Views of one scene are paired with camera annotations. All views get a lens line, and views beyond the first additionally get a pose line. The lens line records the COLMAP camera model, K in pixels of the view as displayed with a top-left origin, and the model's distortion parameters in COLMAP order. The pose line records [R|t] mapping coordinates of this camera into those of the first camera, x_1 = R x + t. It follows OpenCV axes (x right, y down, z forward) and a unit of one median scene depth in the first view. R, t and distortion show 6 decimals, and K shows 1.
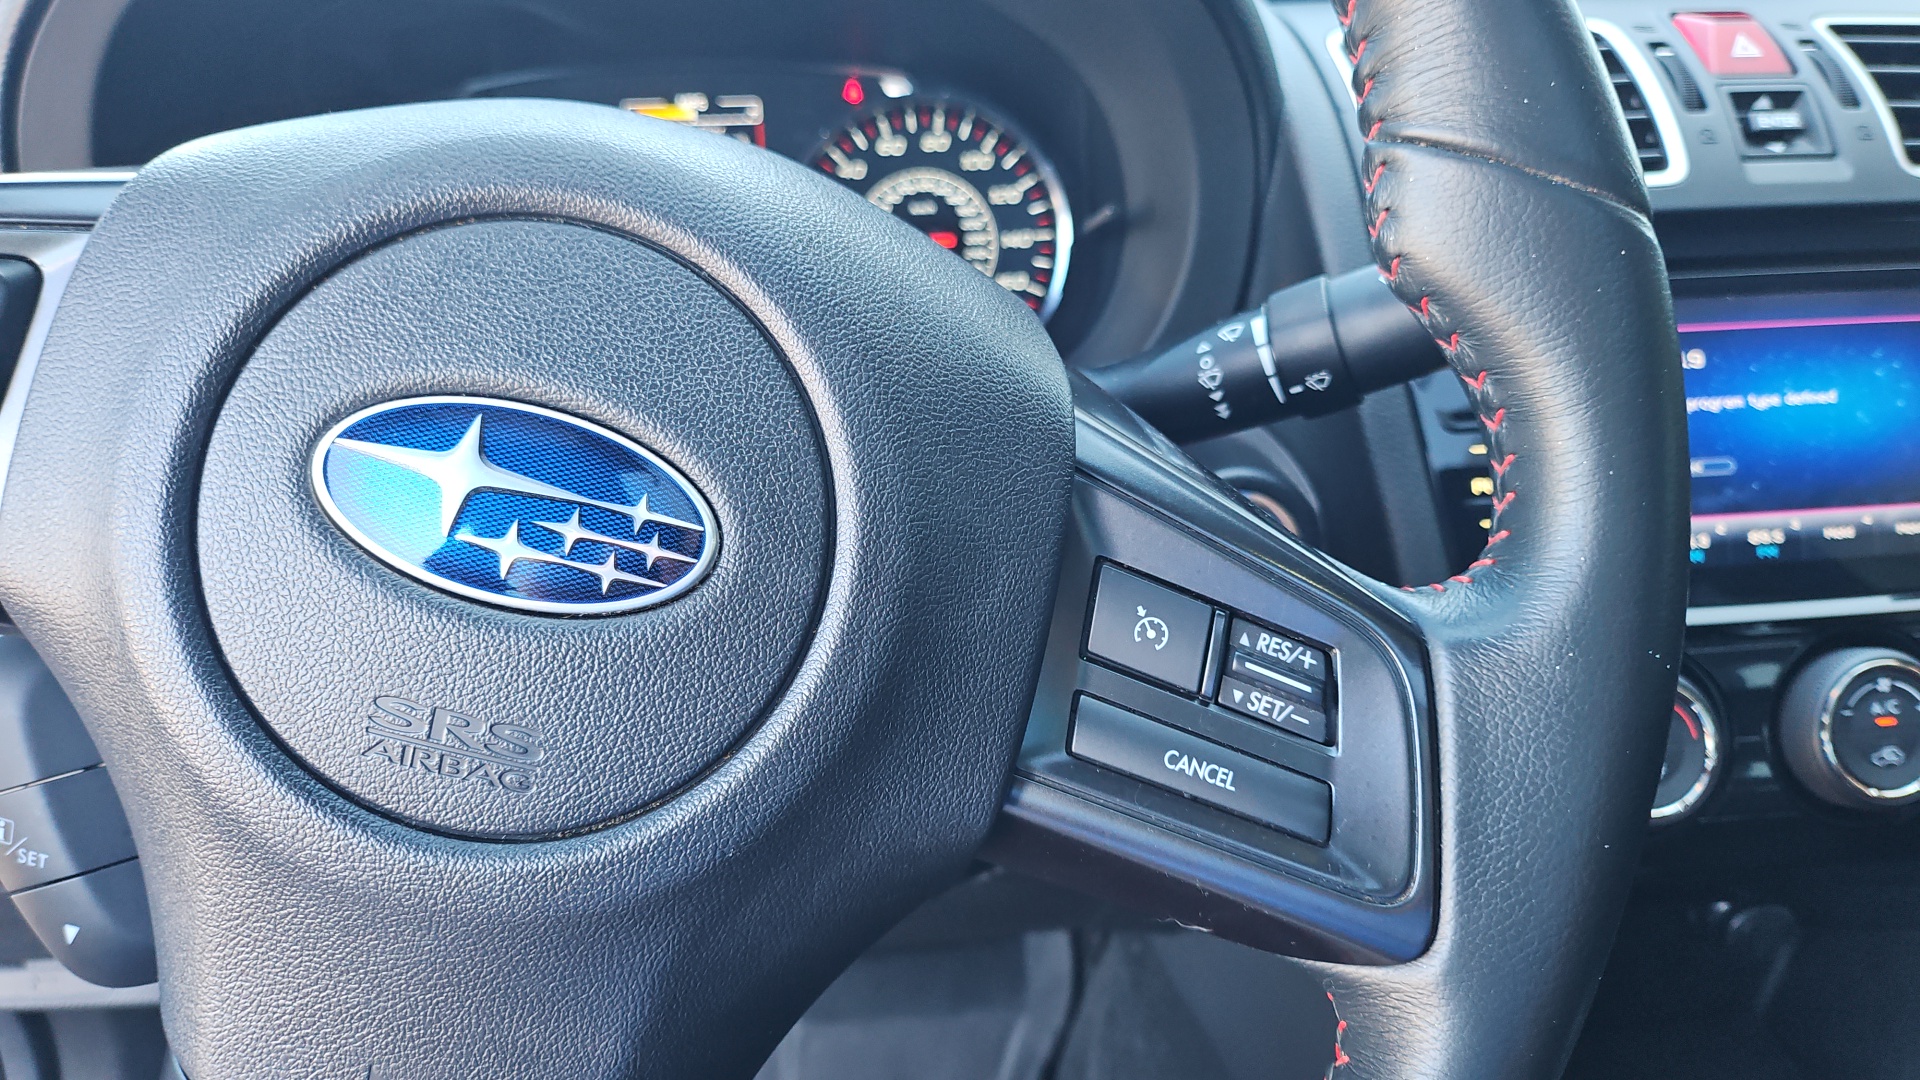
lens RADIAL K [[1403.2, 0, 970.7], [0, 1403.2, 549.7], [0, 0, 1]] dist [0.001535, -0.006830]
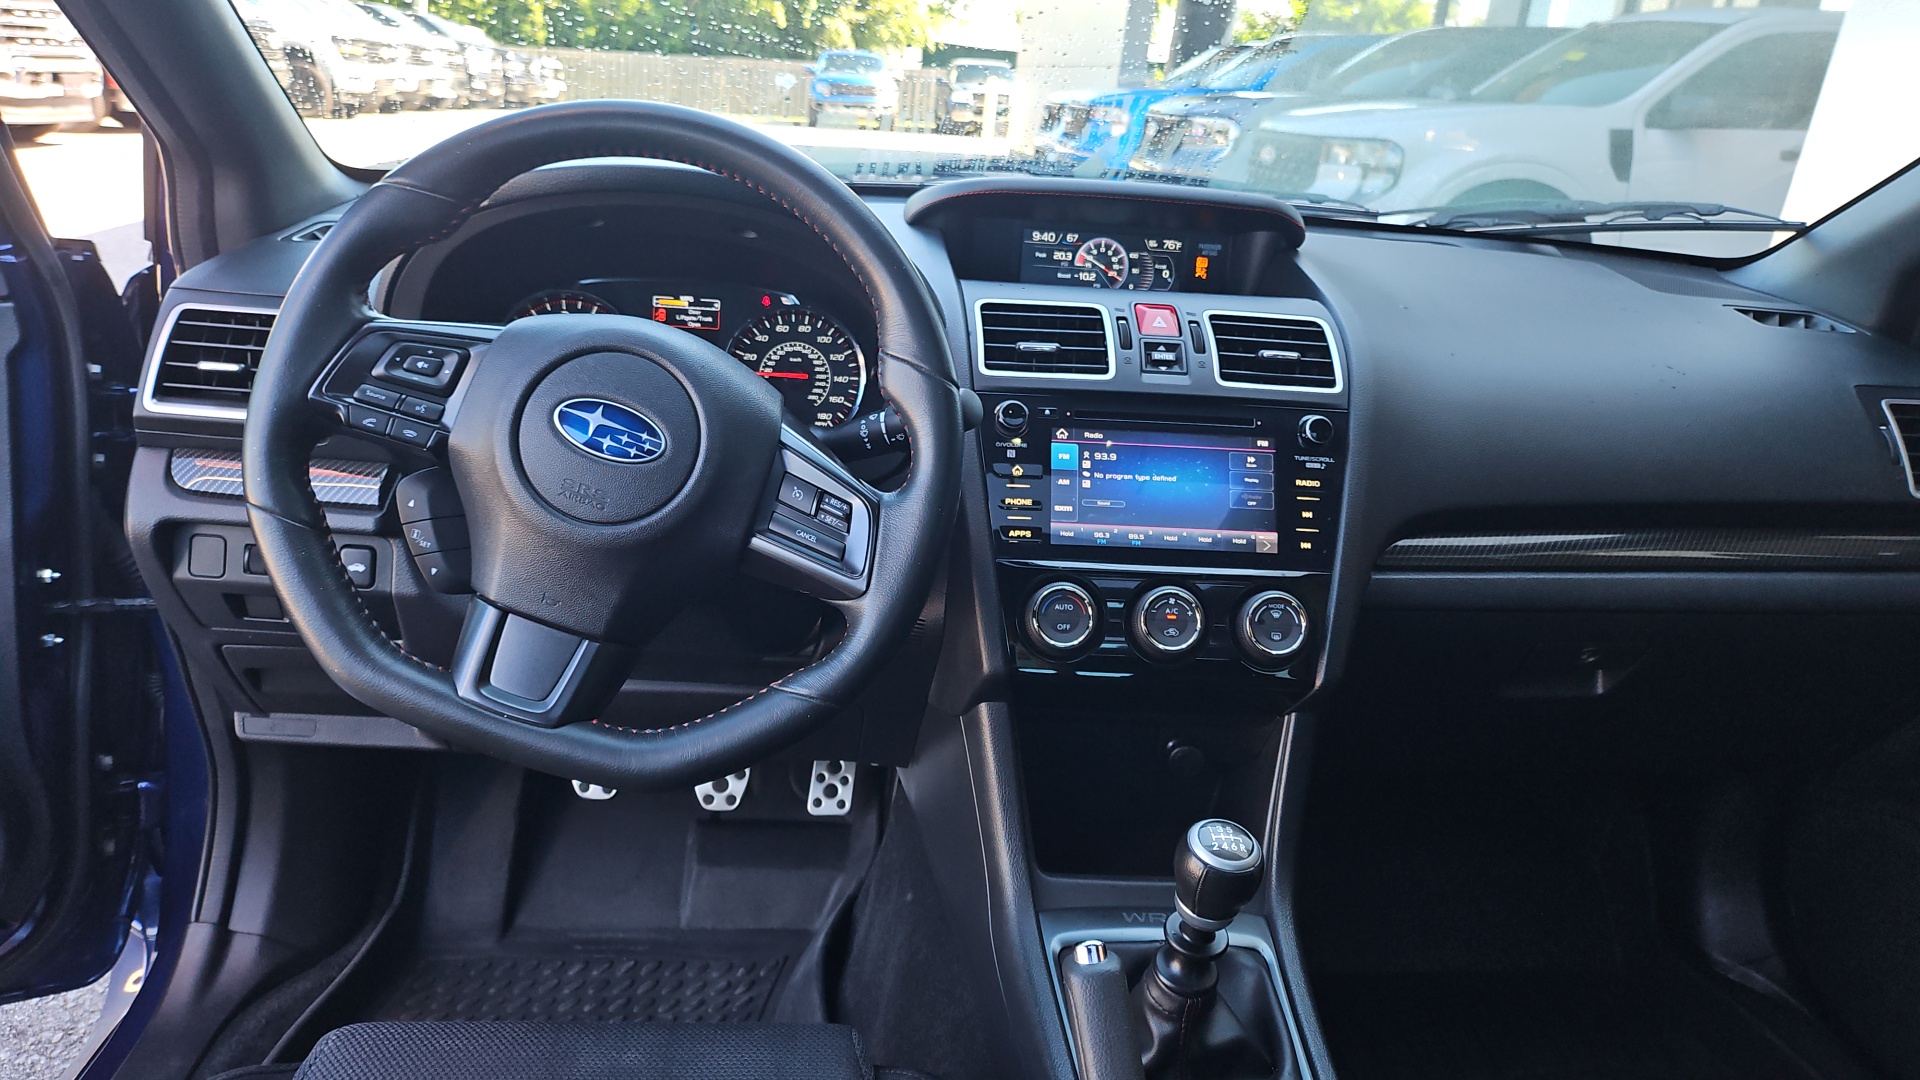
lens RADIAL K [[1378.0, 0, 960.0], [0, 1378.0, 540.0], [0, 0, 1]] dist [0.081963, -0.095403]
pose [[0.995715, 0.092456, -0.001897, 0.535788], [-0.092109, 0.989737, -0.109253, 0.492072], [-0.008224, 0.108960, 0.994012, -2.233040]]
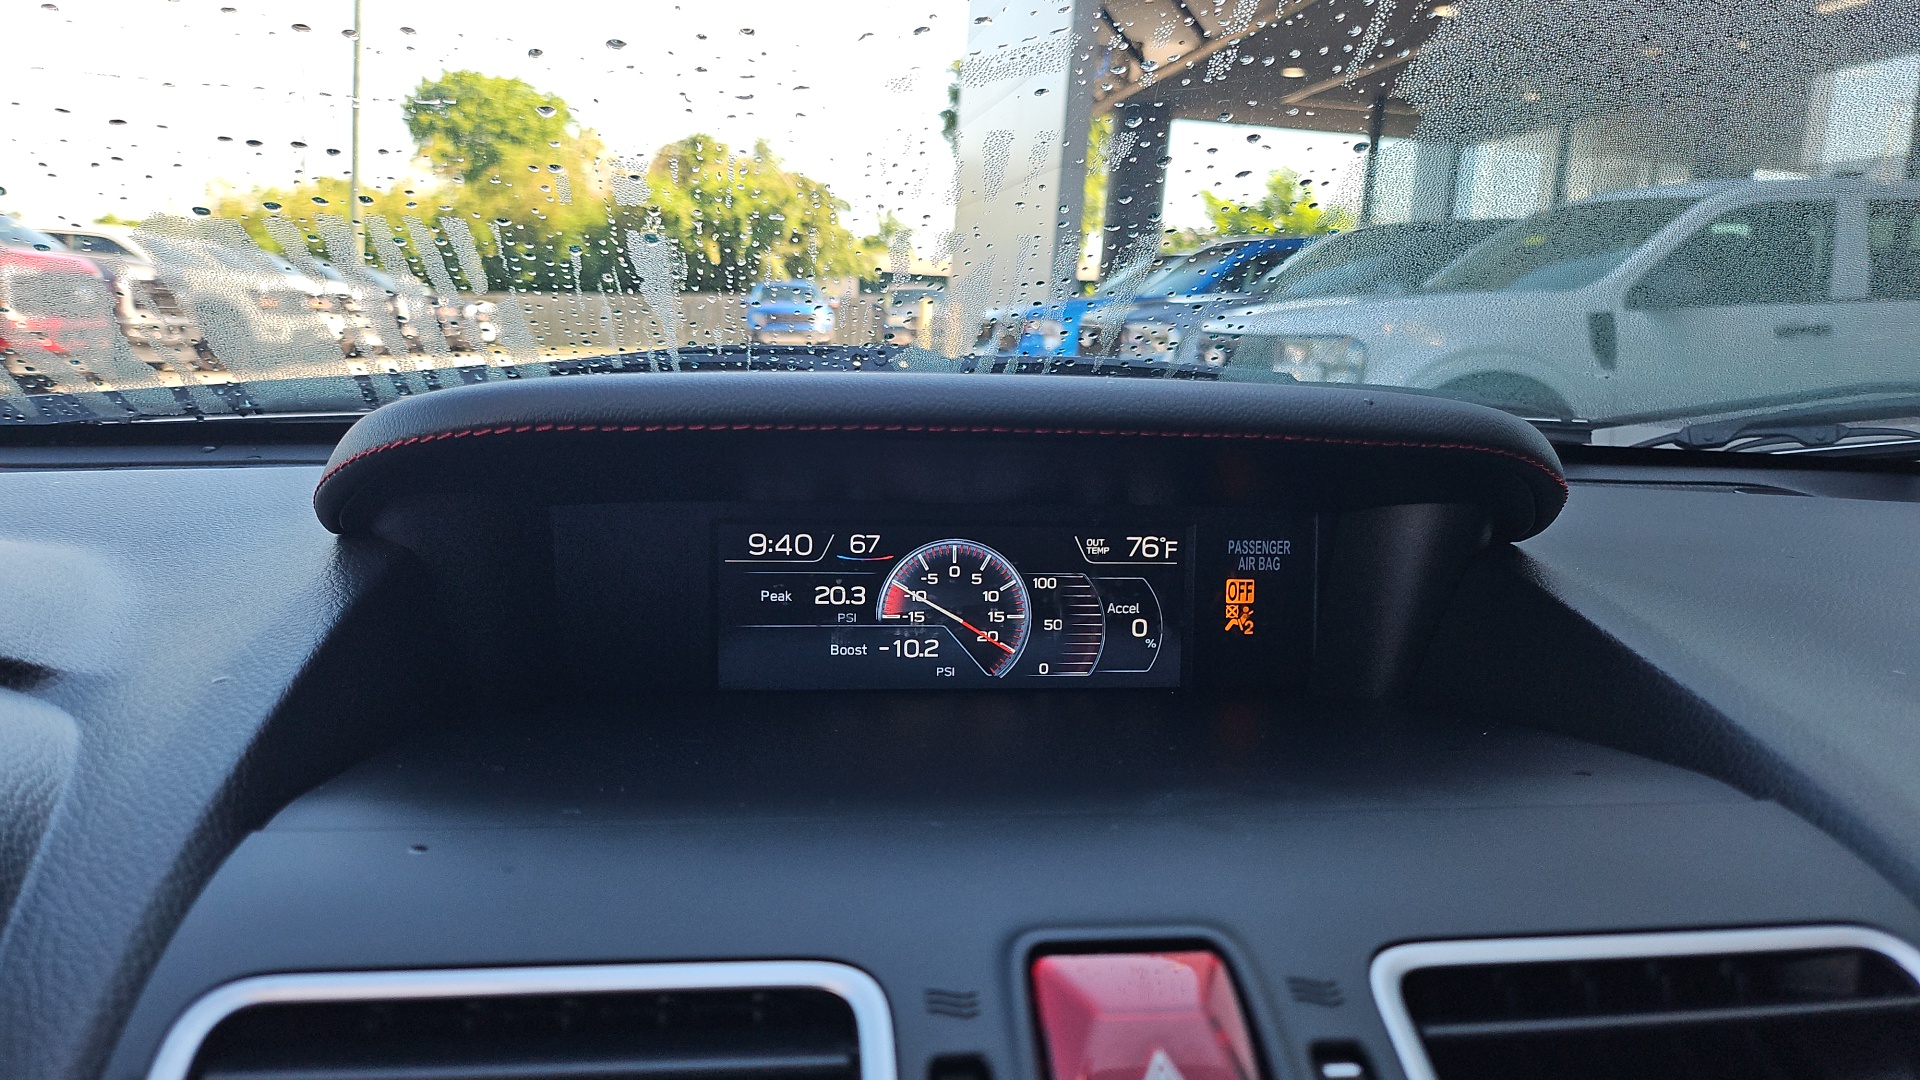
lens RADIAL K [[1350.3, 0, 956.9], [0, 1350.3, 585.7], [0, 0, 1]] dist [0.068623, -0.000172]
pose [[0.999095, 0.039506, 0.015791, 0.937667], [-0.034914, 0.973430, -0.226309, -0.797288], [-0.024312, 0.225553, 0.973928, 1.121920]]
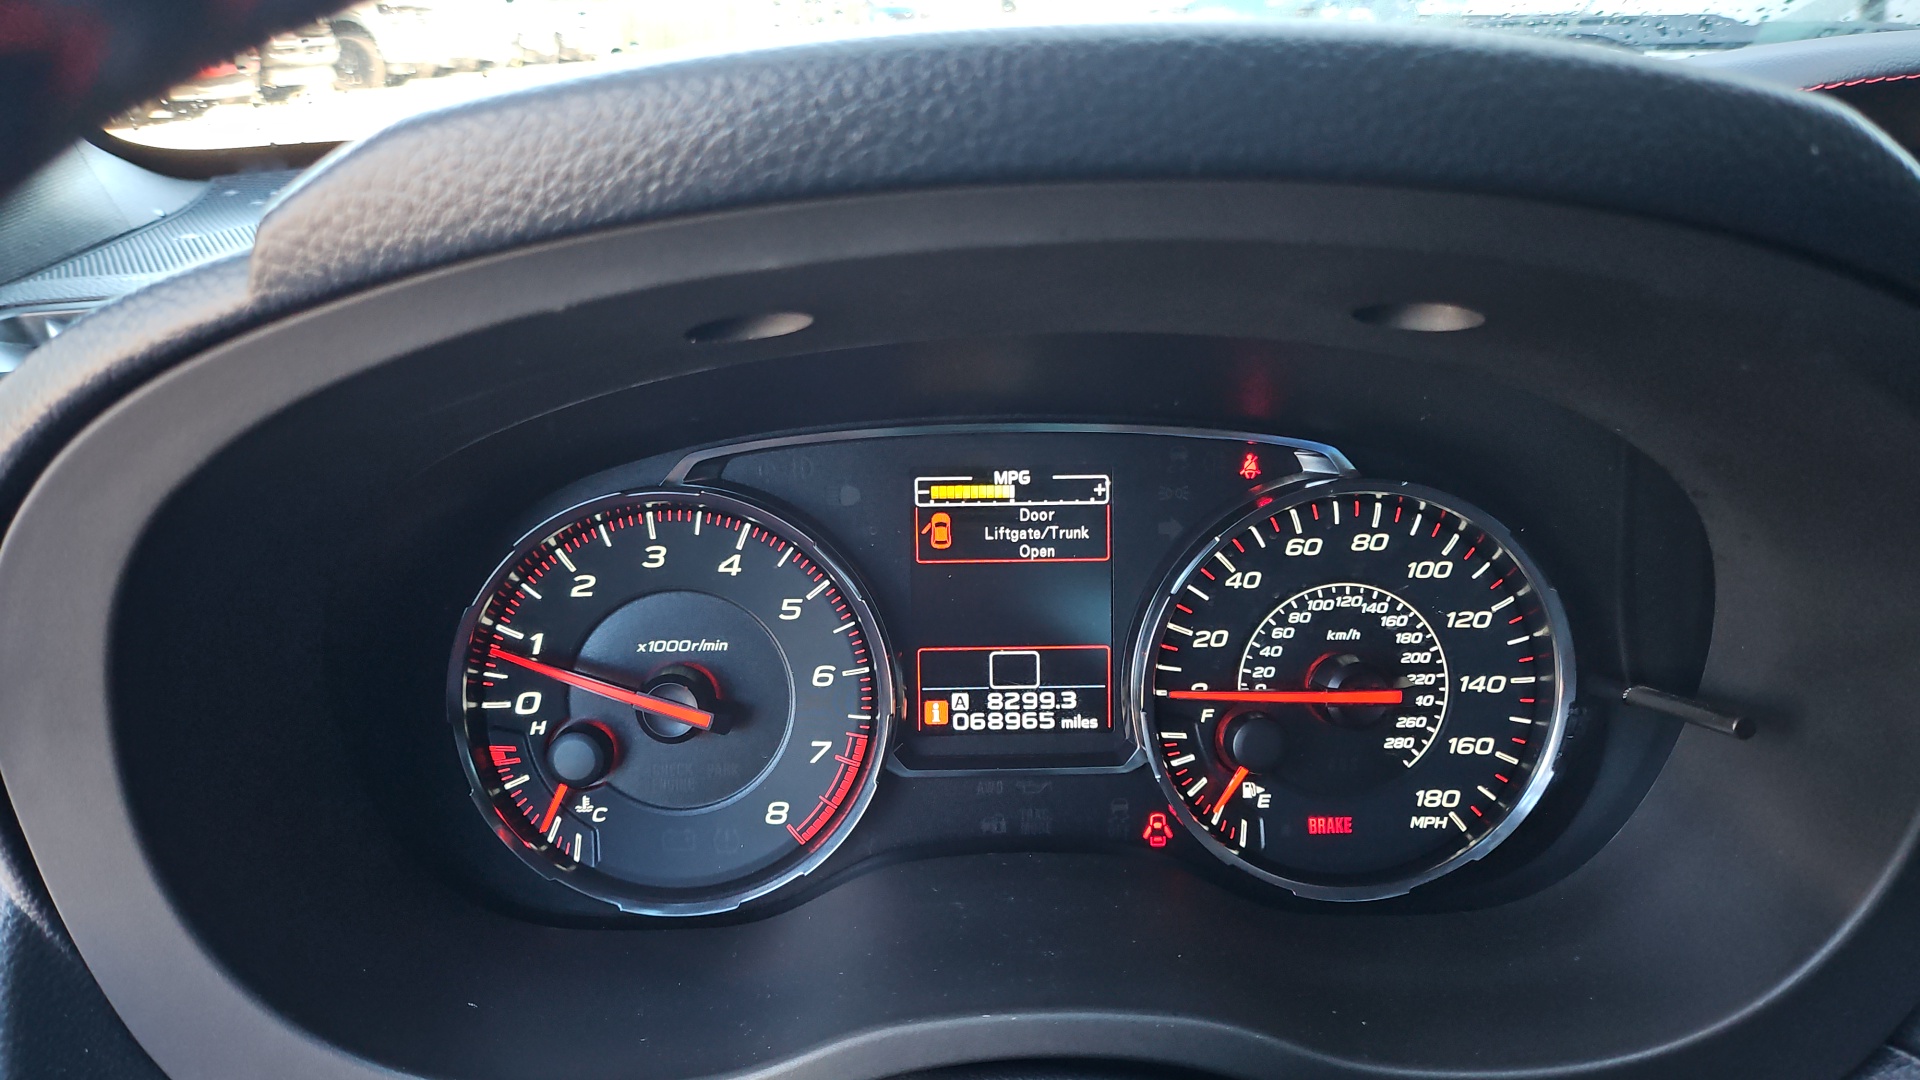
lens RADIAL K [[1378.0, 0, 960.0], [0, 1378.0, 540.0], [0, 0, 1]] dist [0.081963, -0.095403]
pose [[0.997659, 0.037166, -0.057398, -0.419430], [-0.040542, 0.997445, -0.058827, -0.560835], [0.055065, 0.061016, 0.996617, 0.751849]]
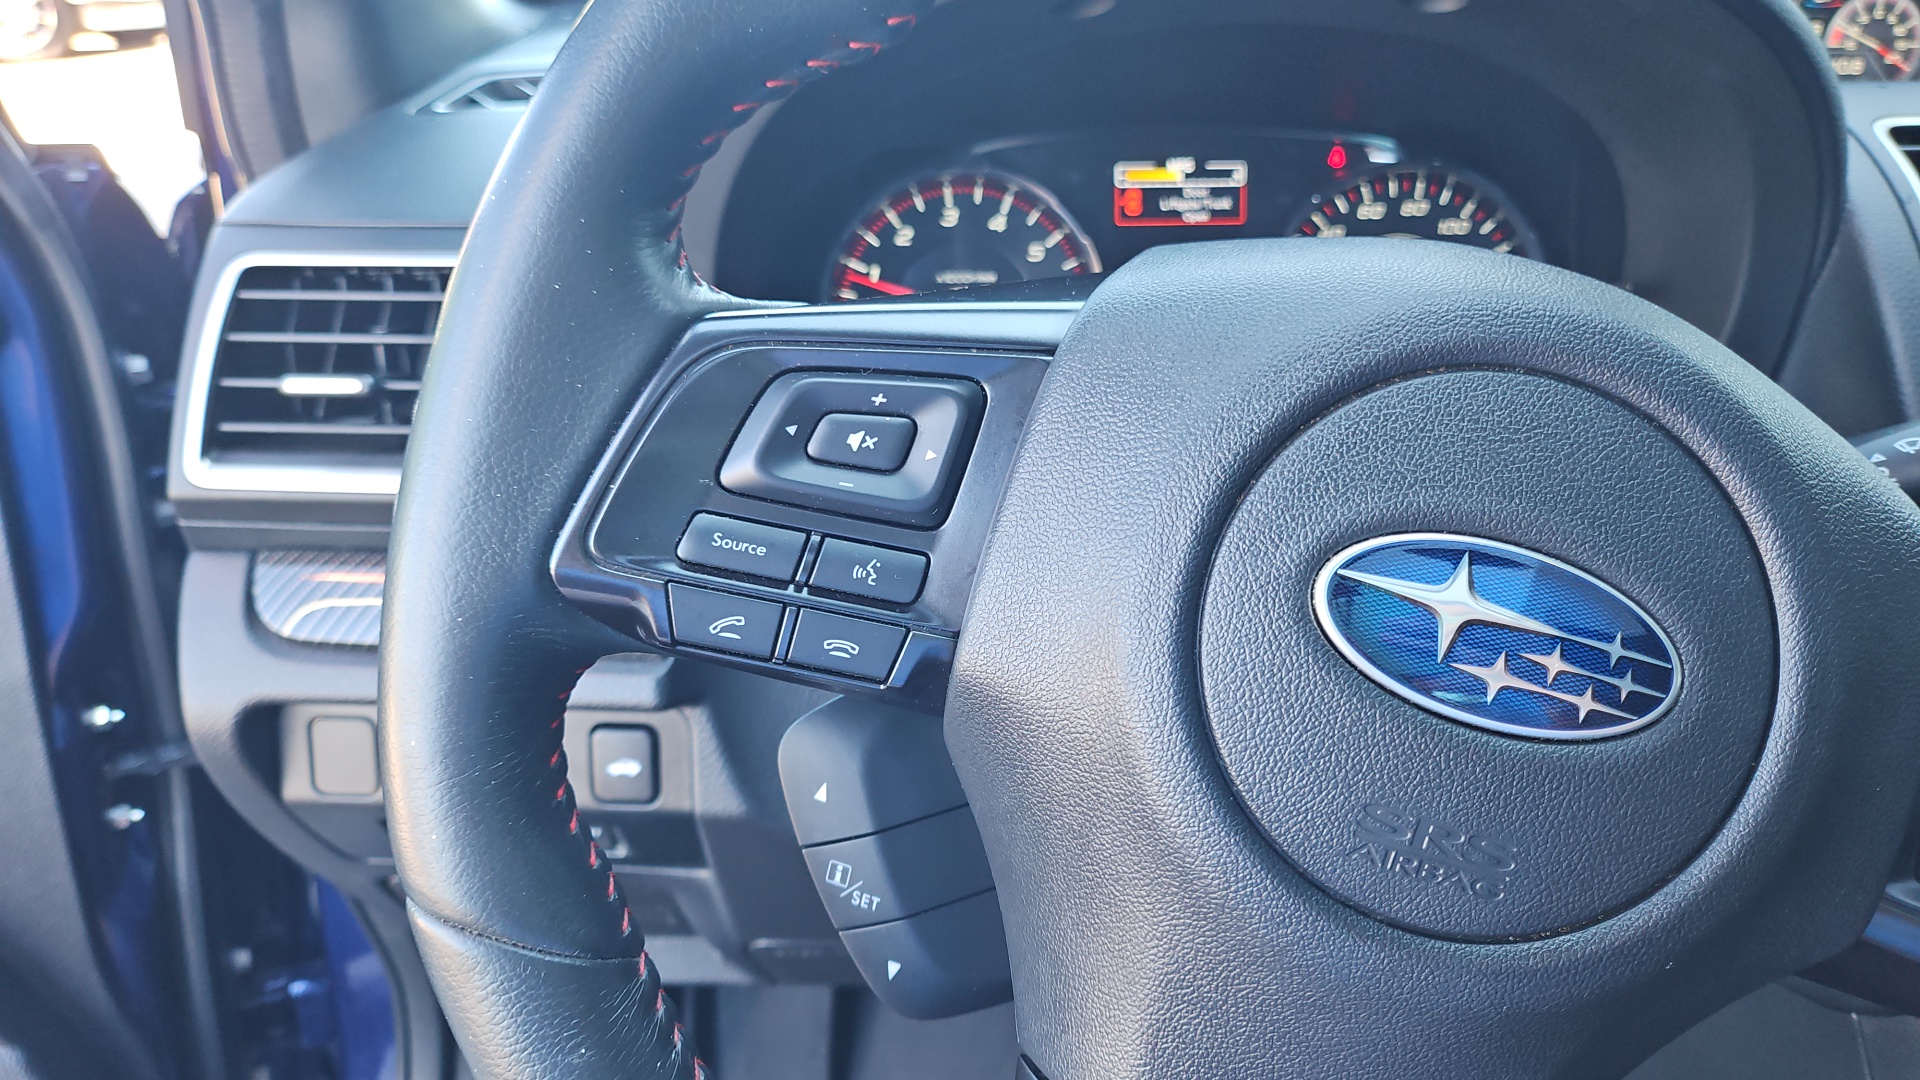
lens RADIAL K [[1383.2, 0, 958.6], [0, 1383.2, 552.4], [0, 0, 1]] dist [0.048467, -0.080116]
pose [[0.994786, 0.046335, -0.090851, -0.580170], [-0.045455, 0.998898, 0.011730, -0.081409], [0.091294, -0.007539, 0.995795, -0.103972]]
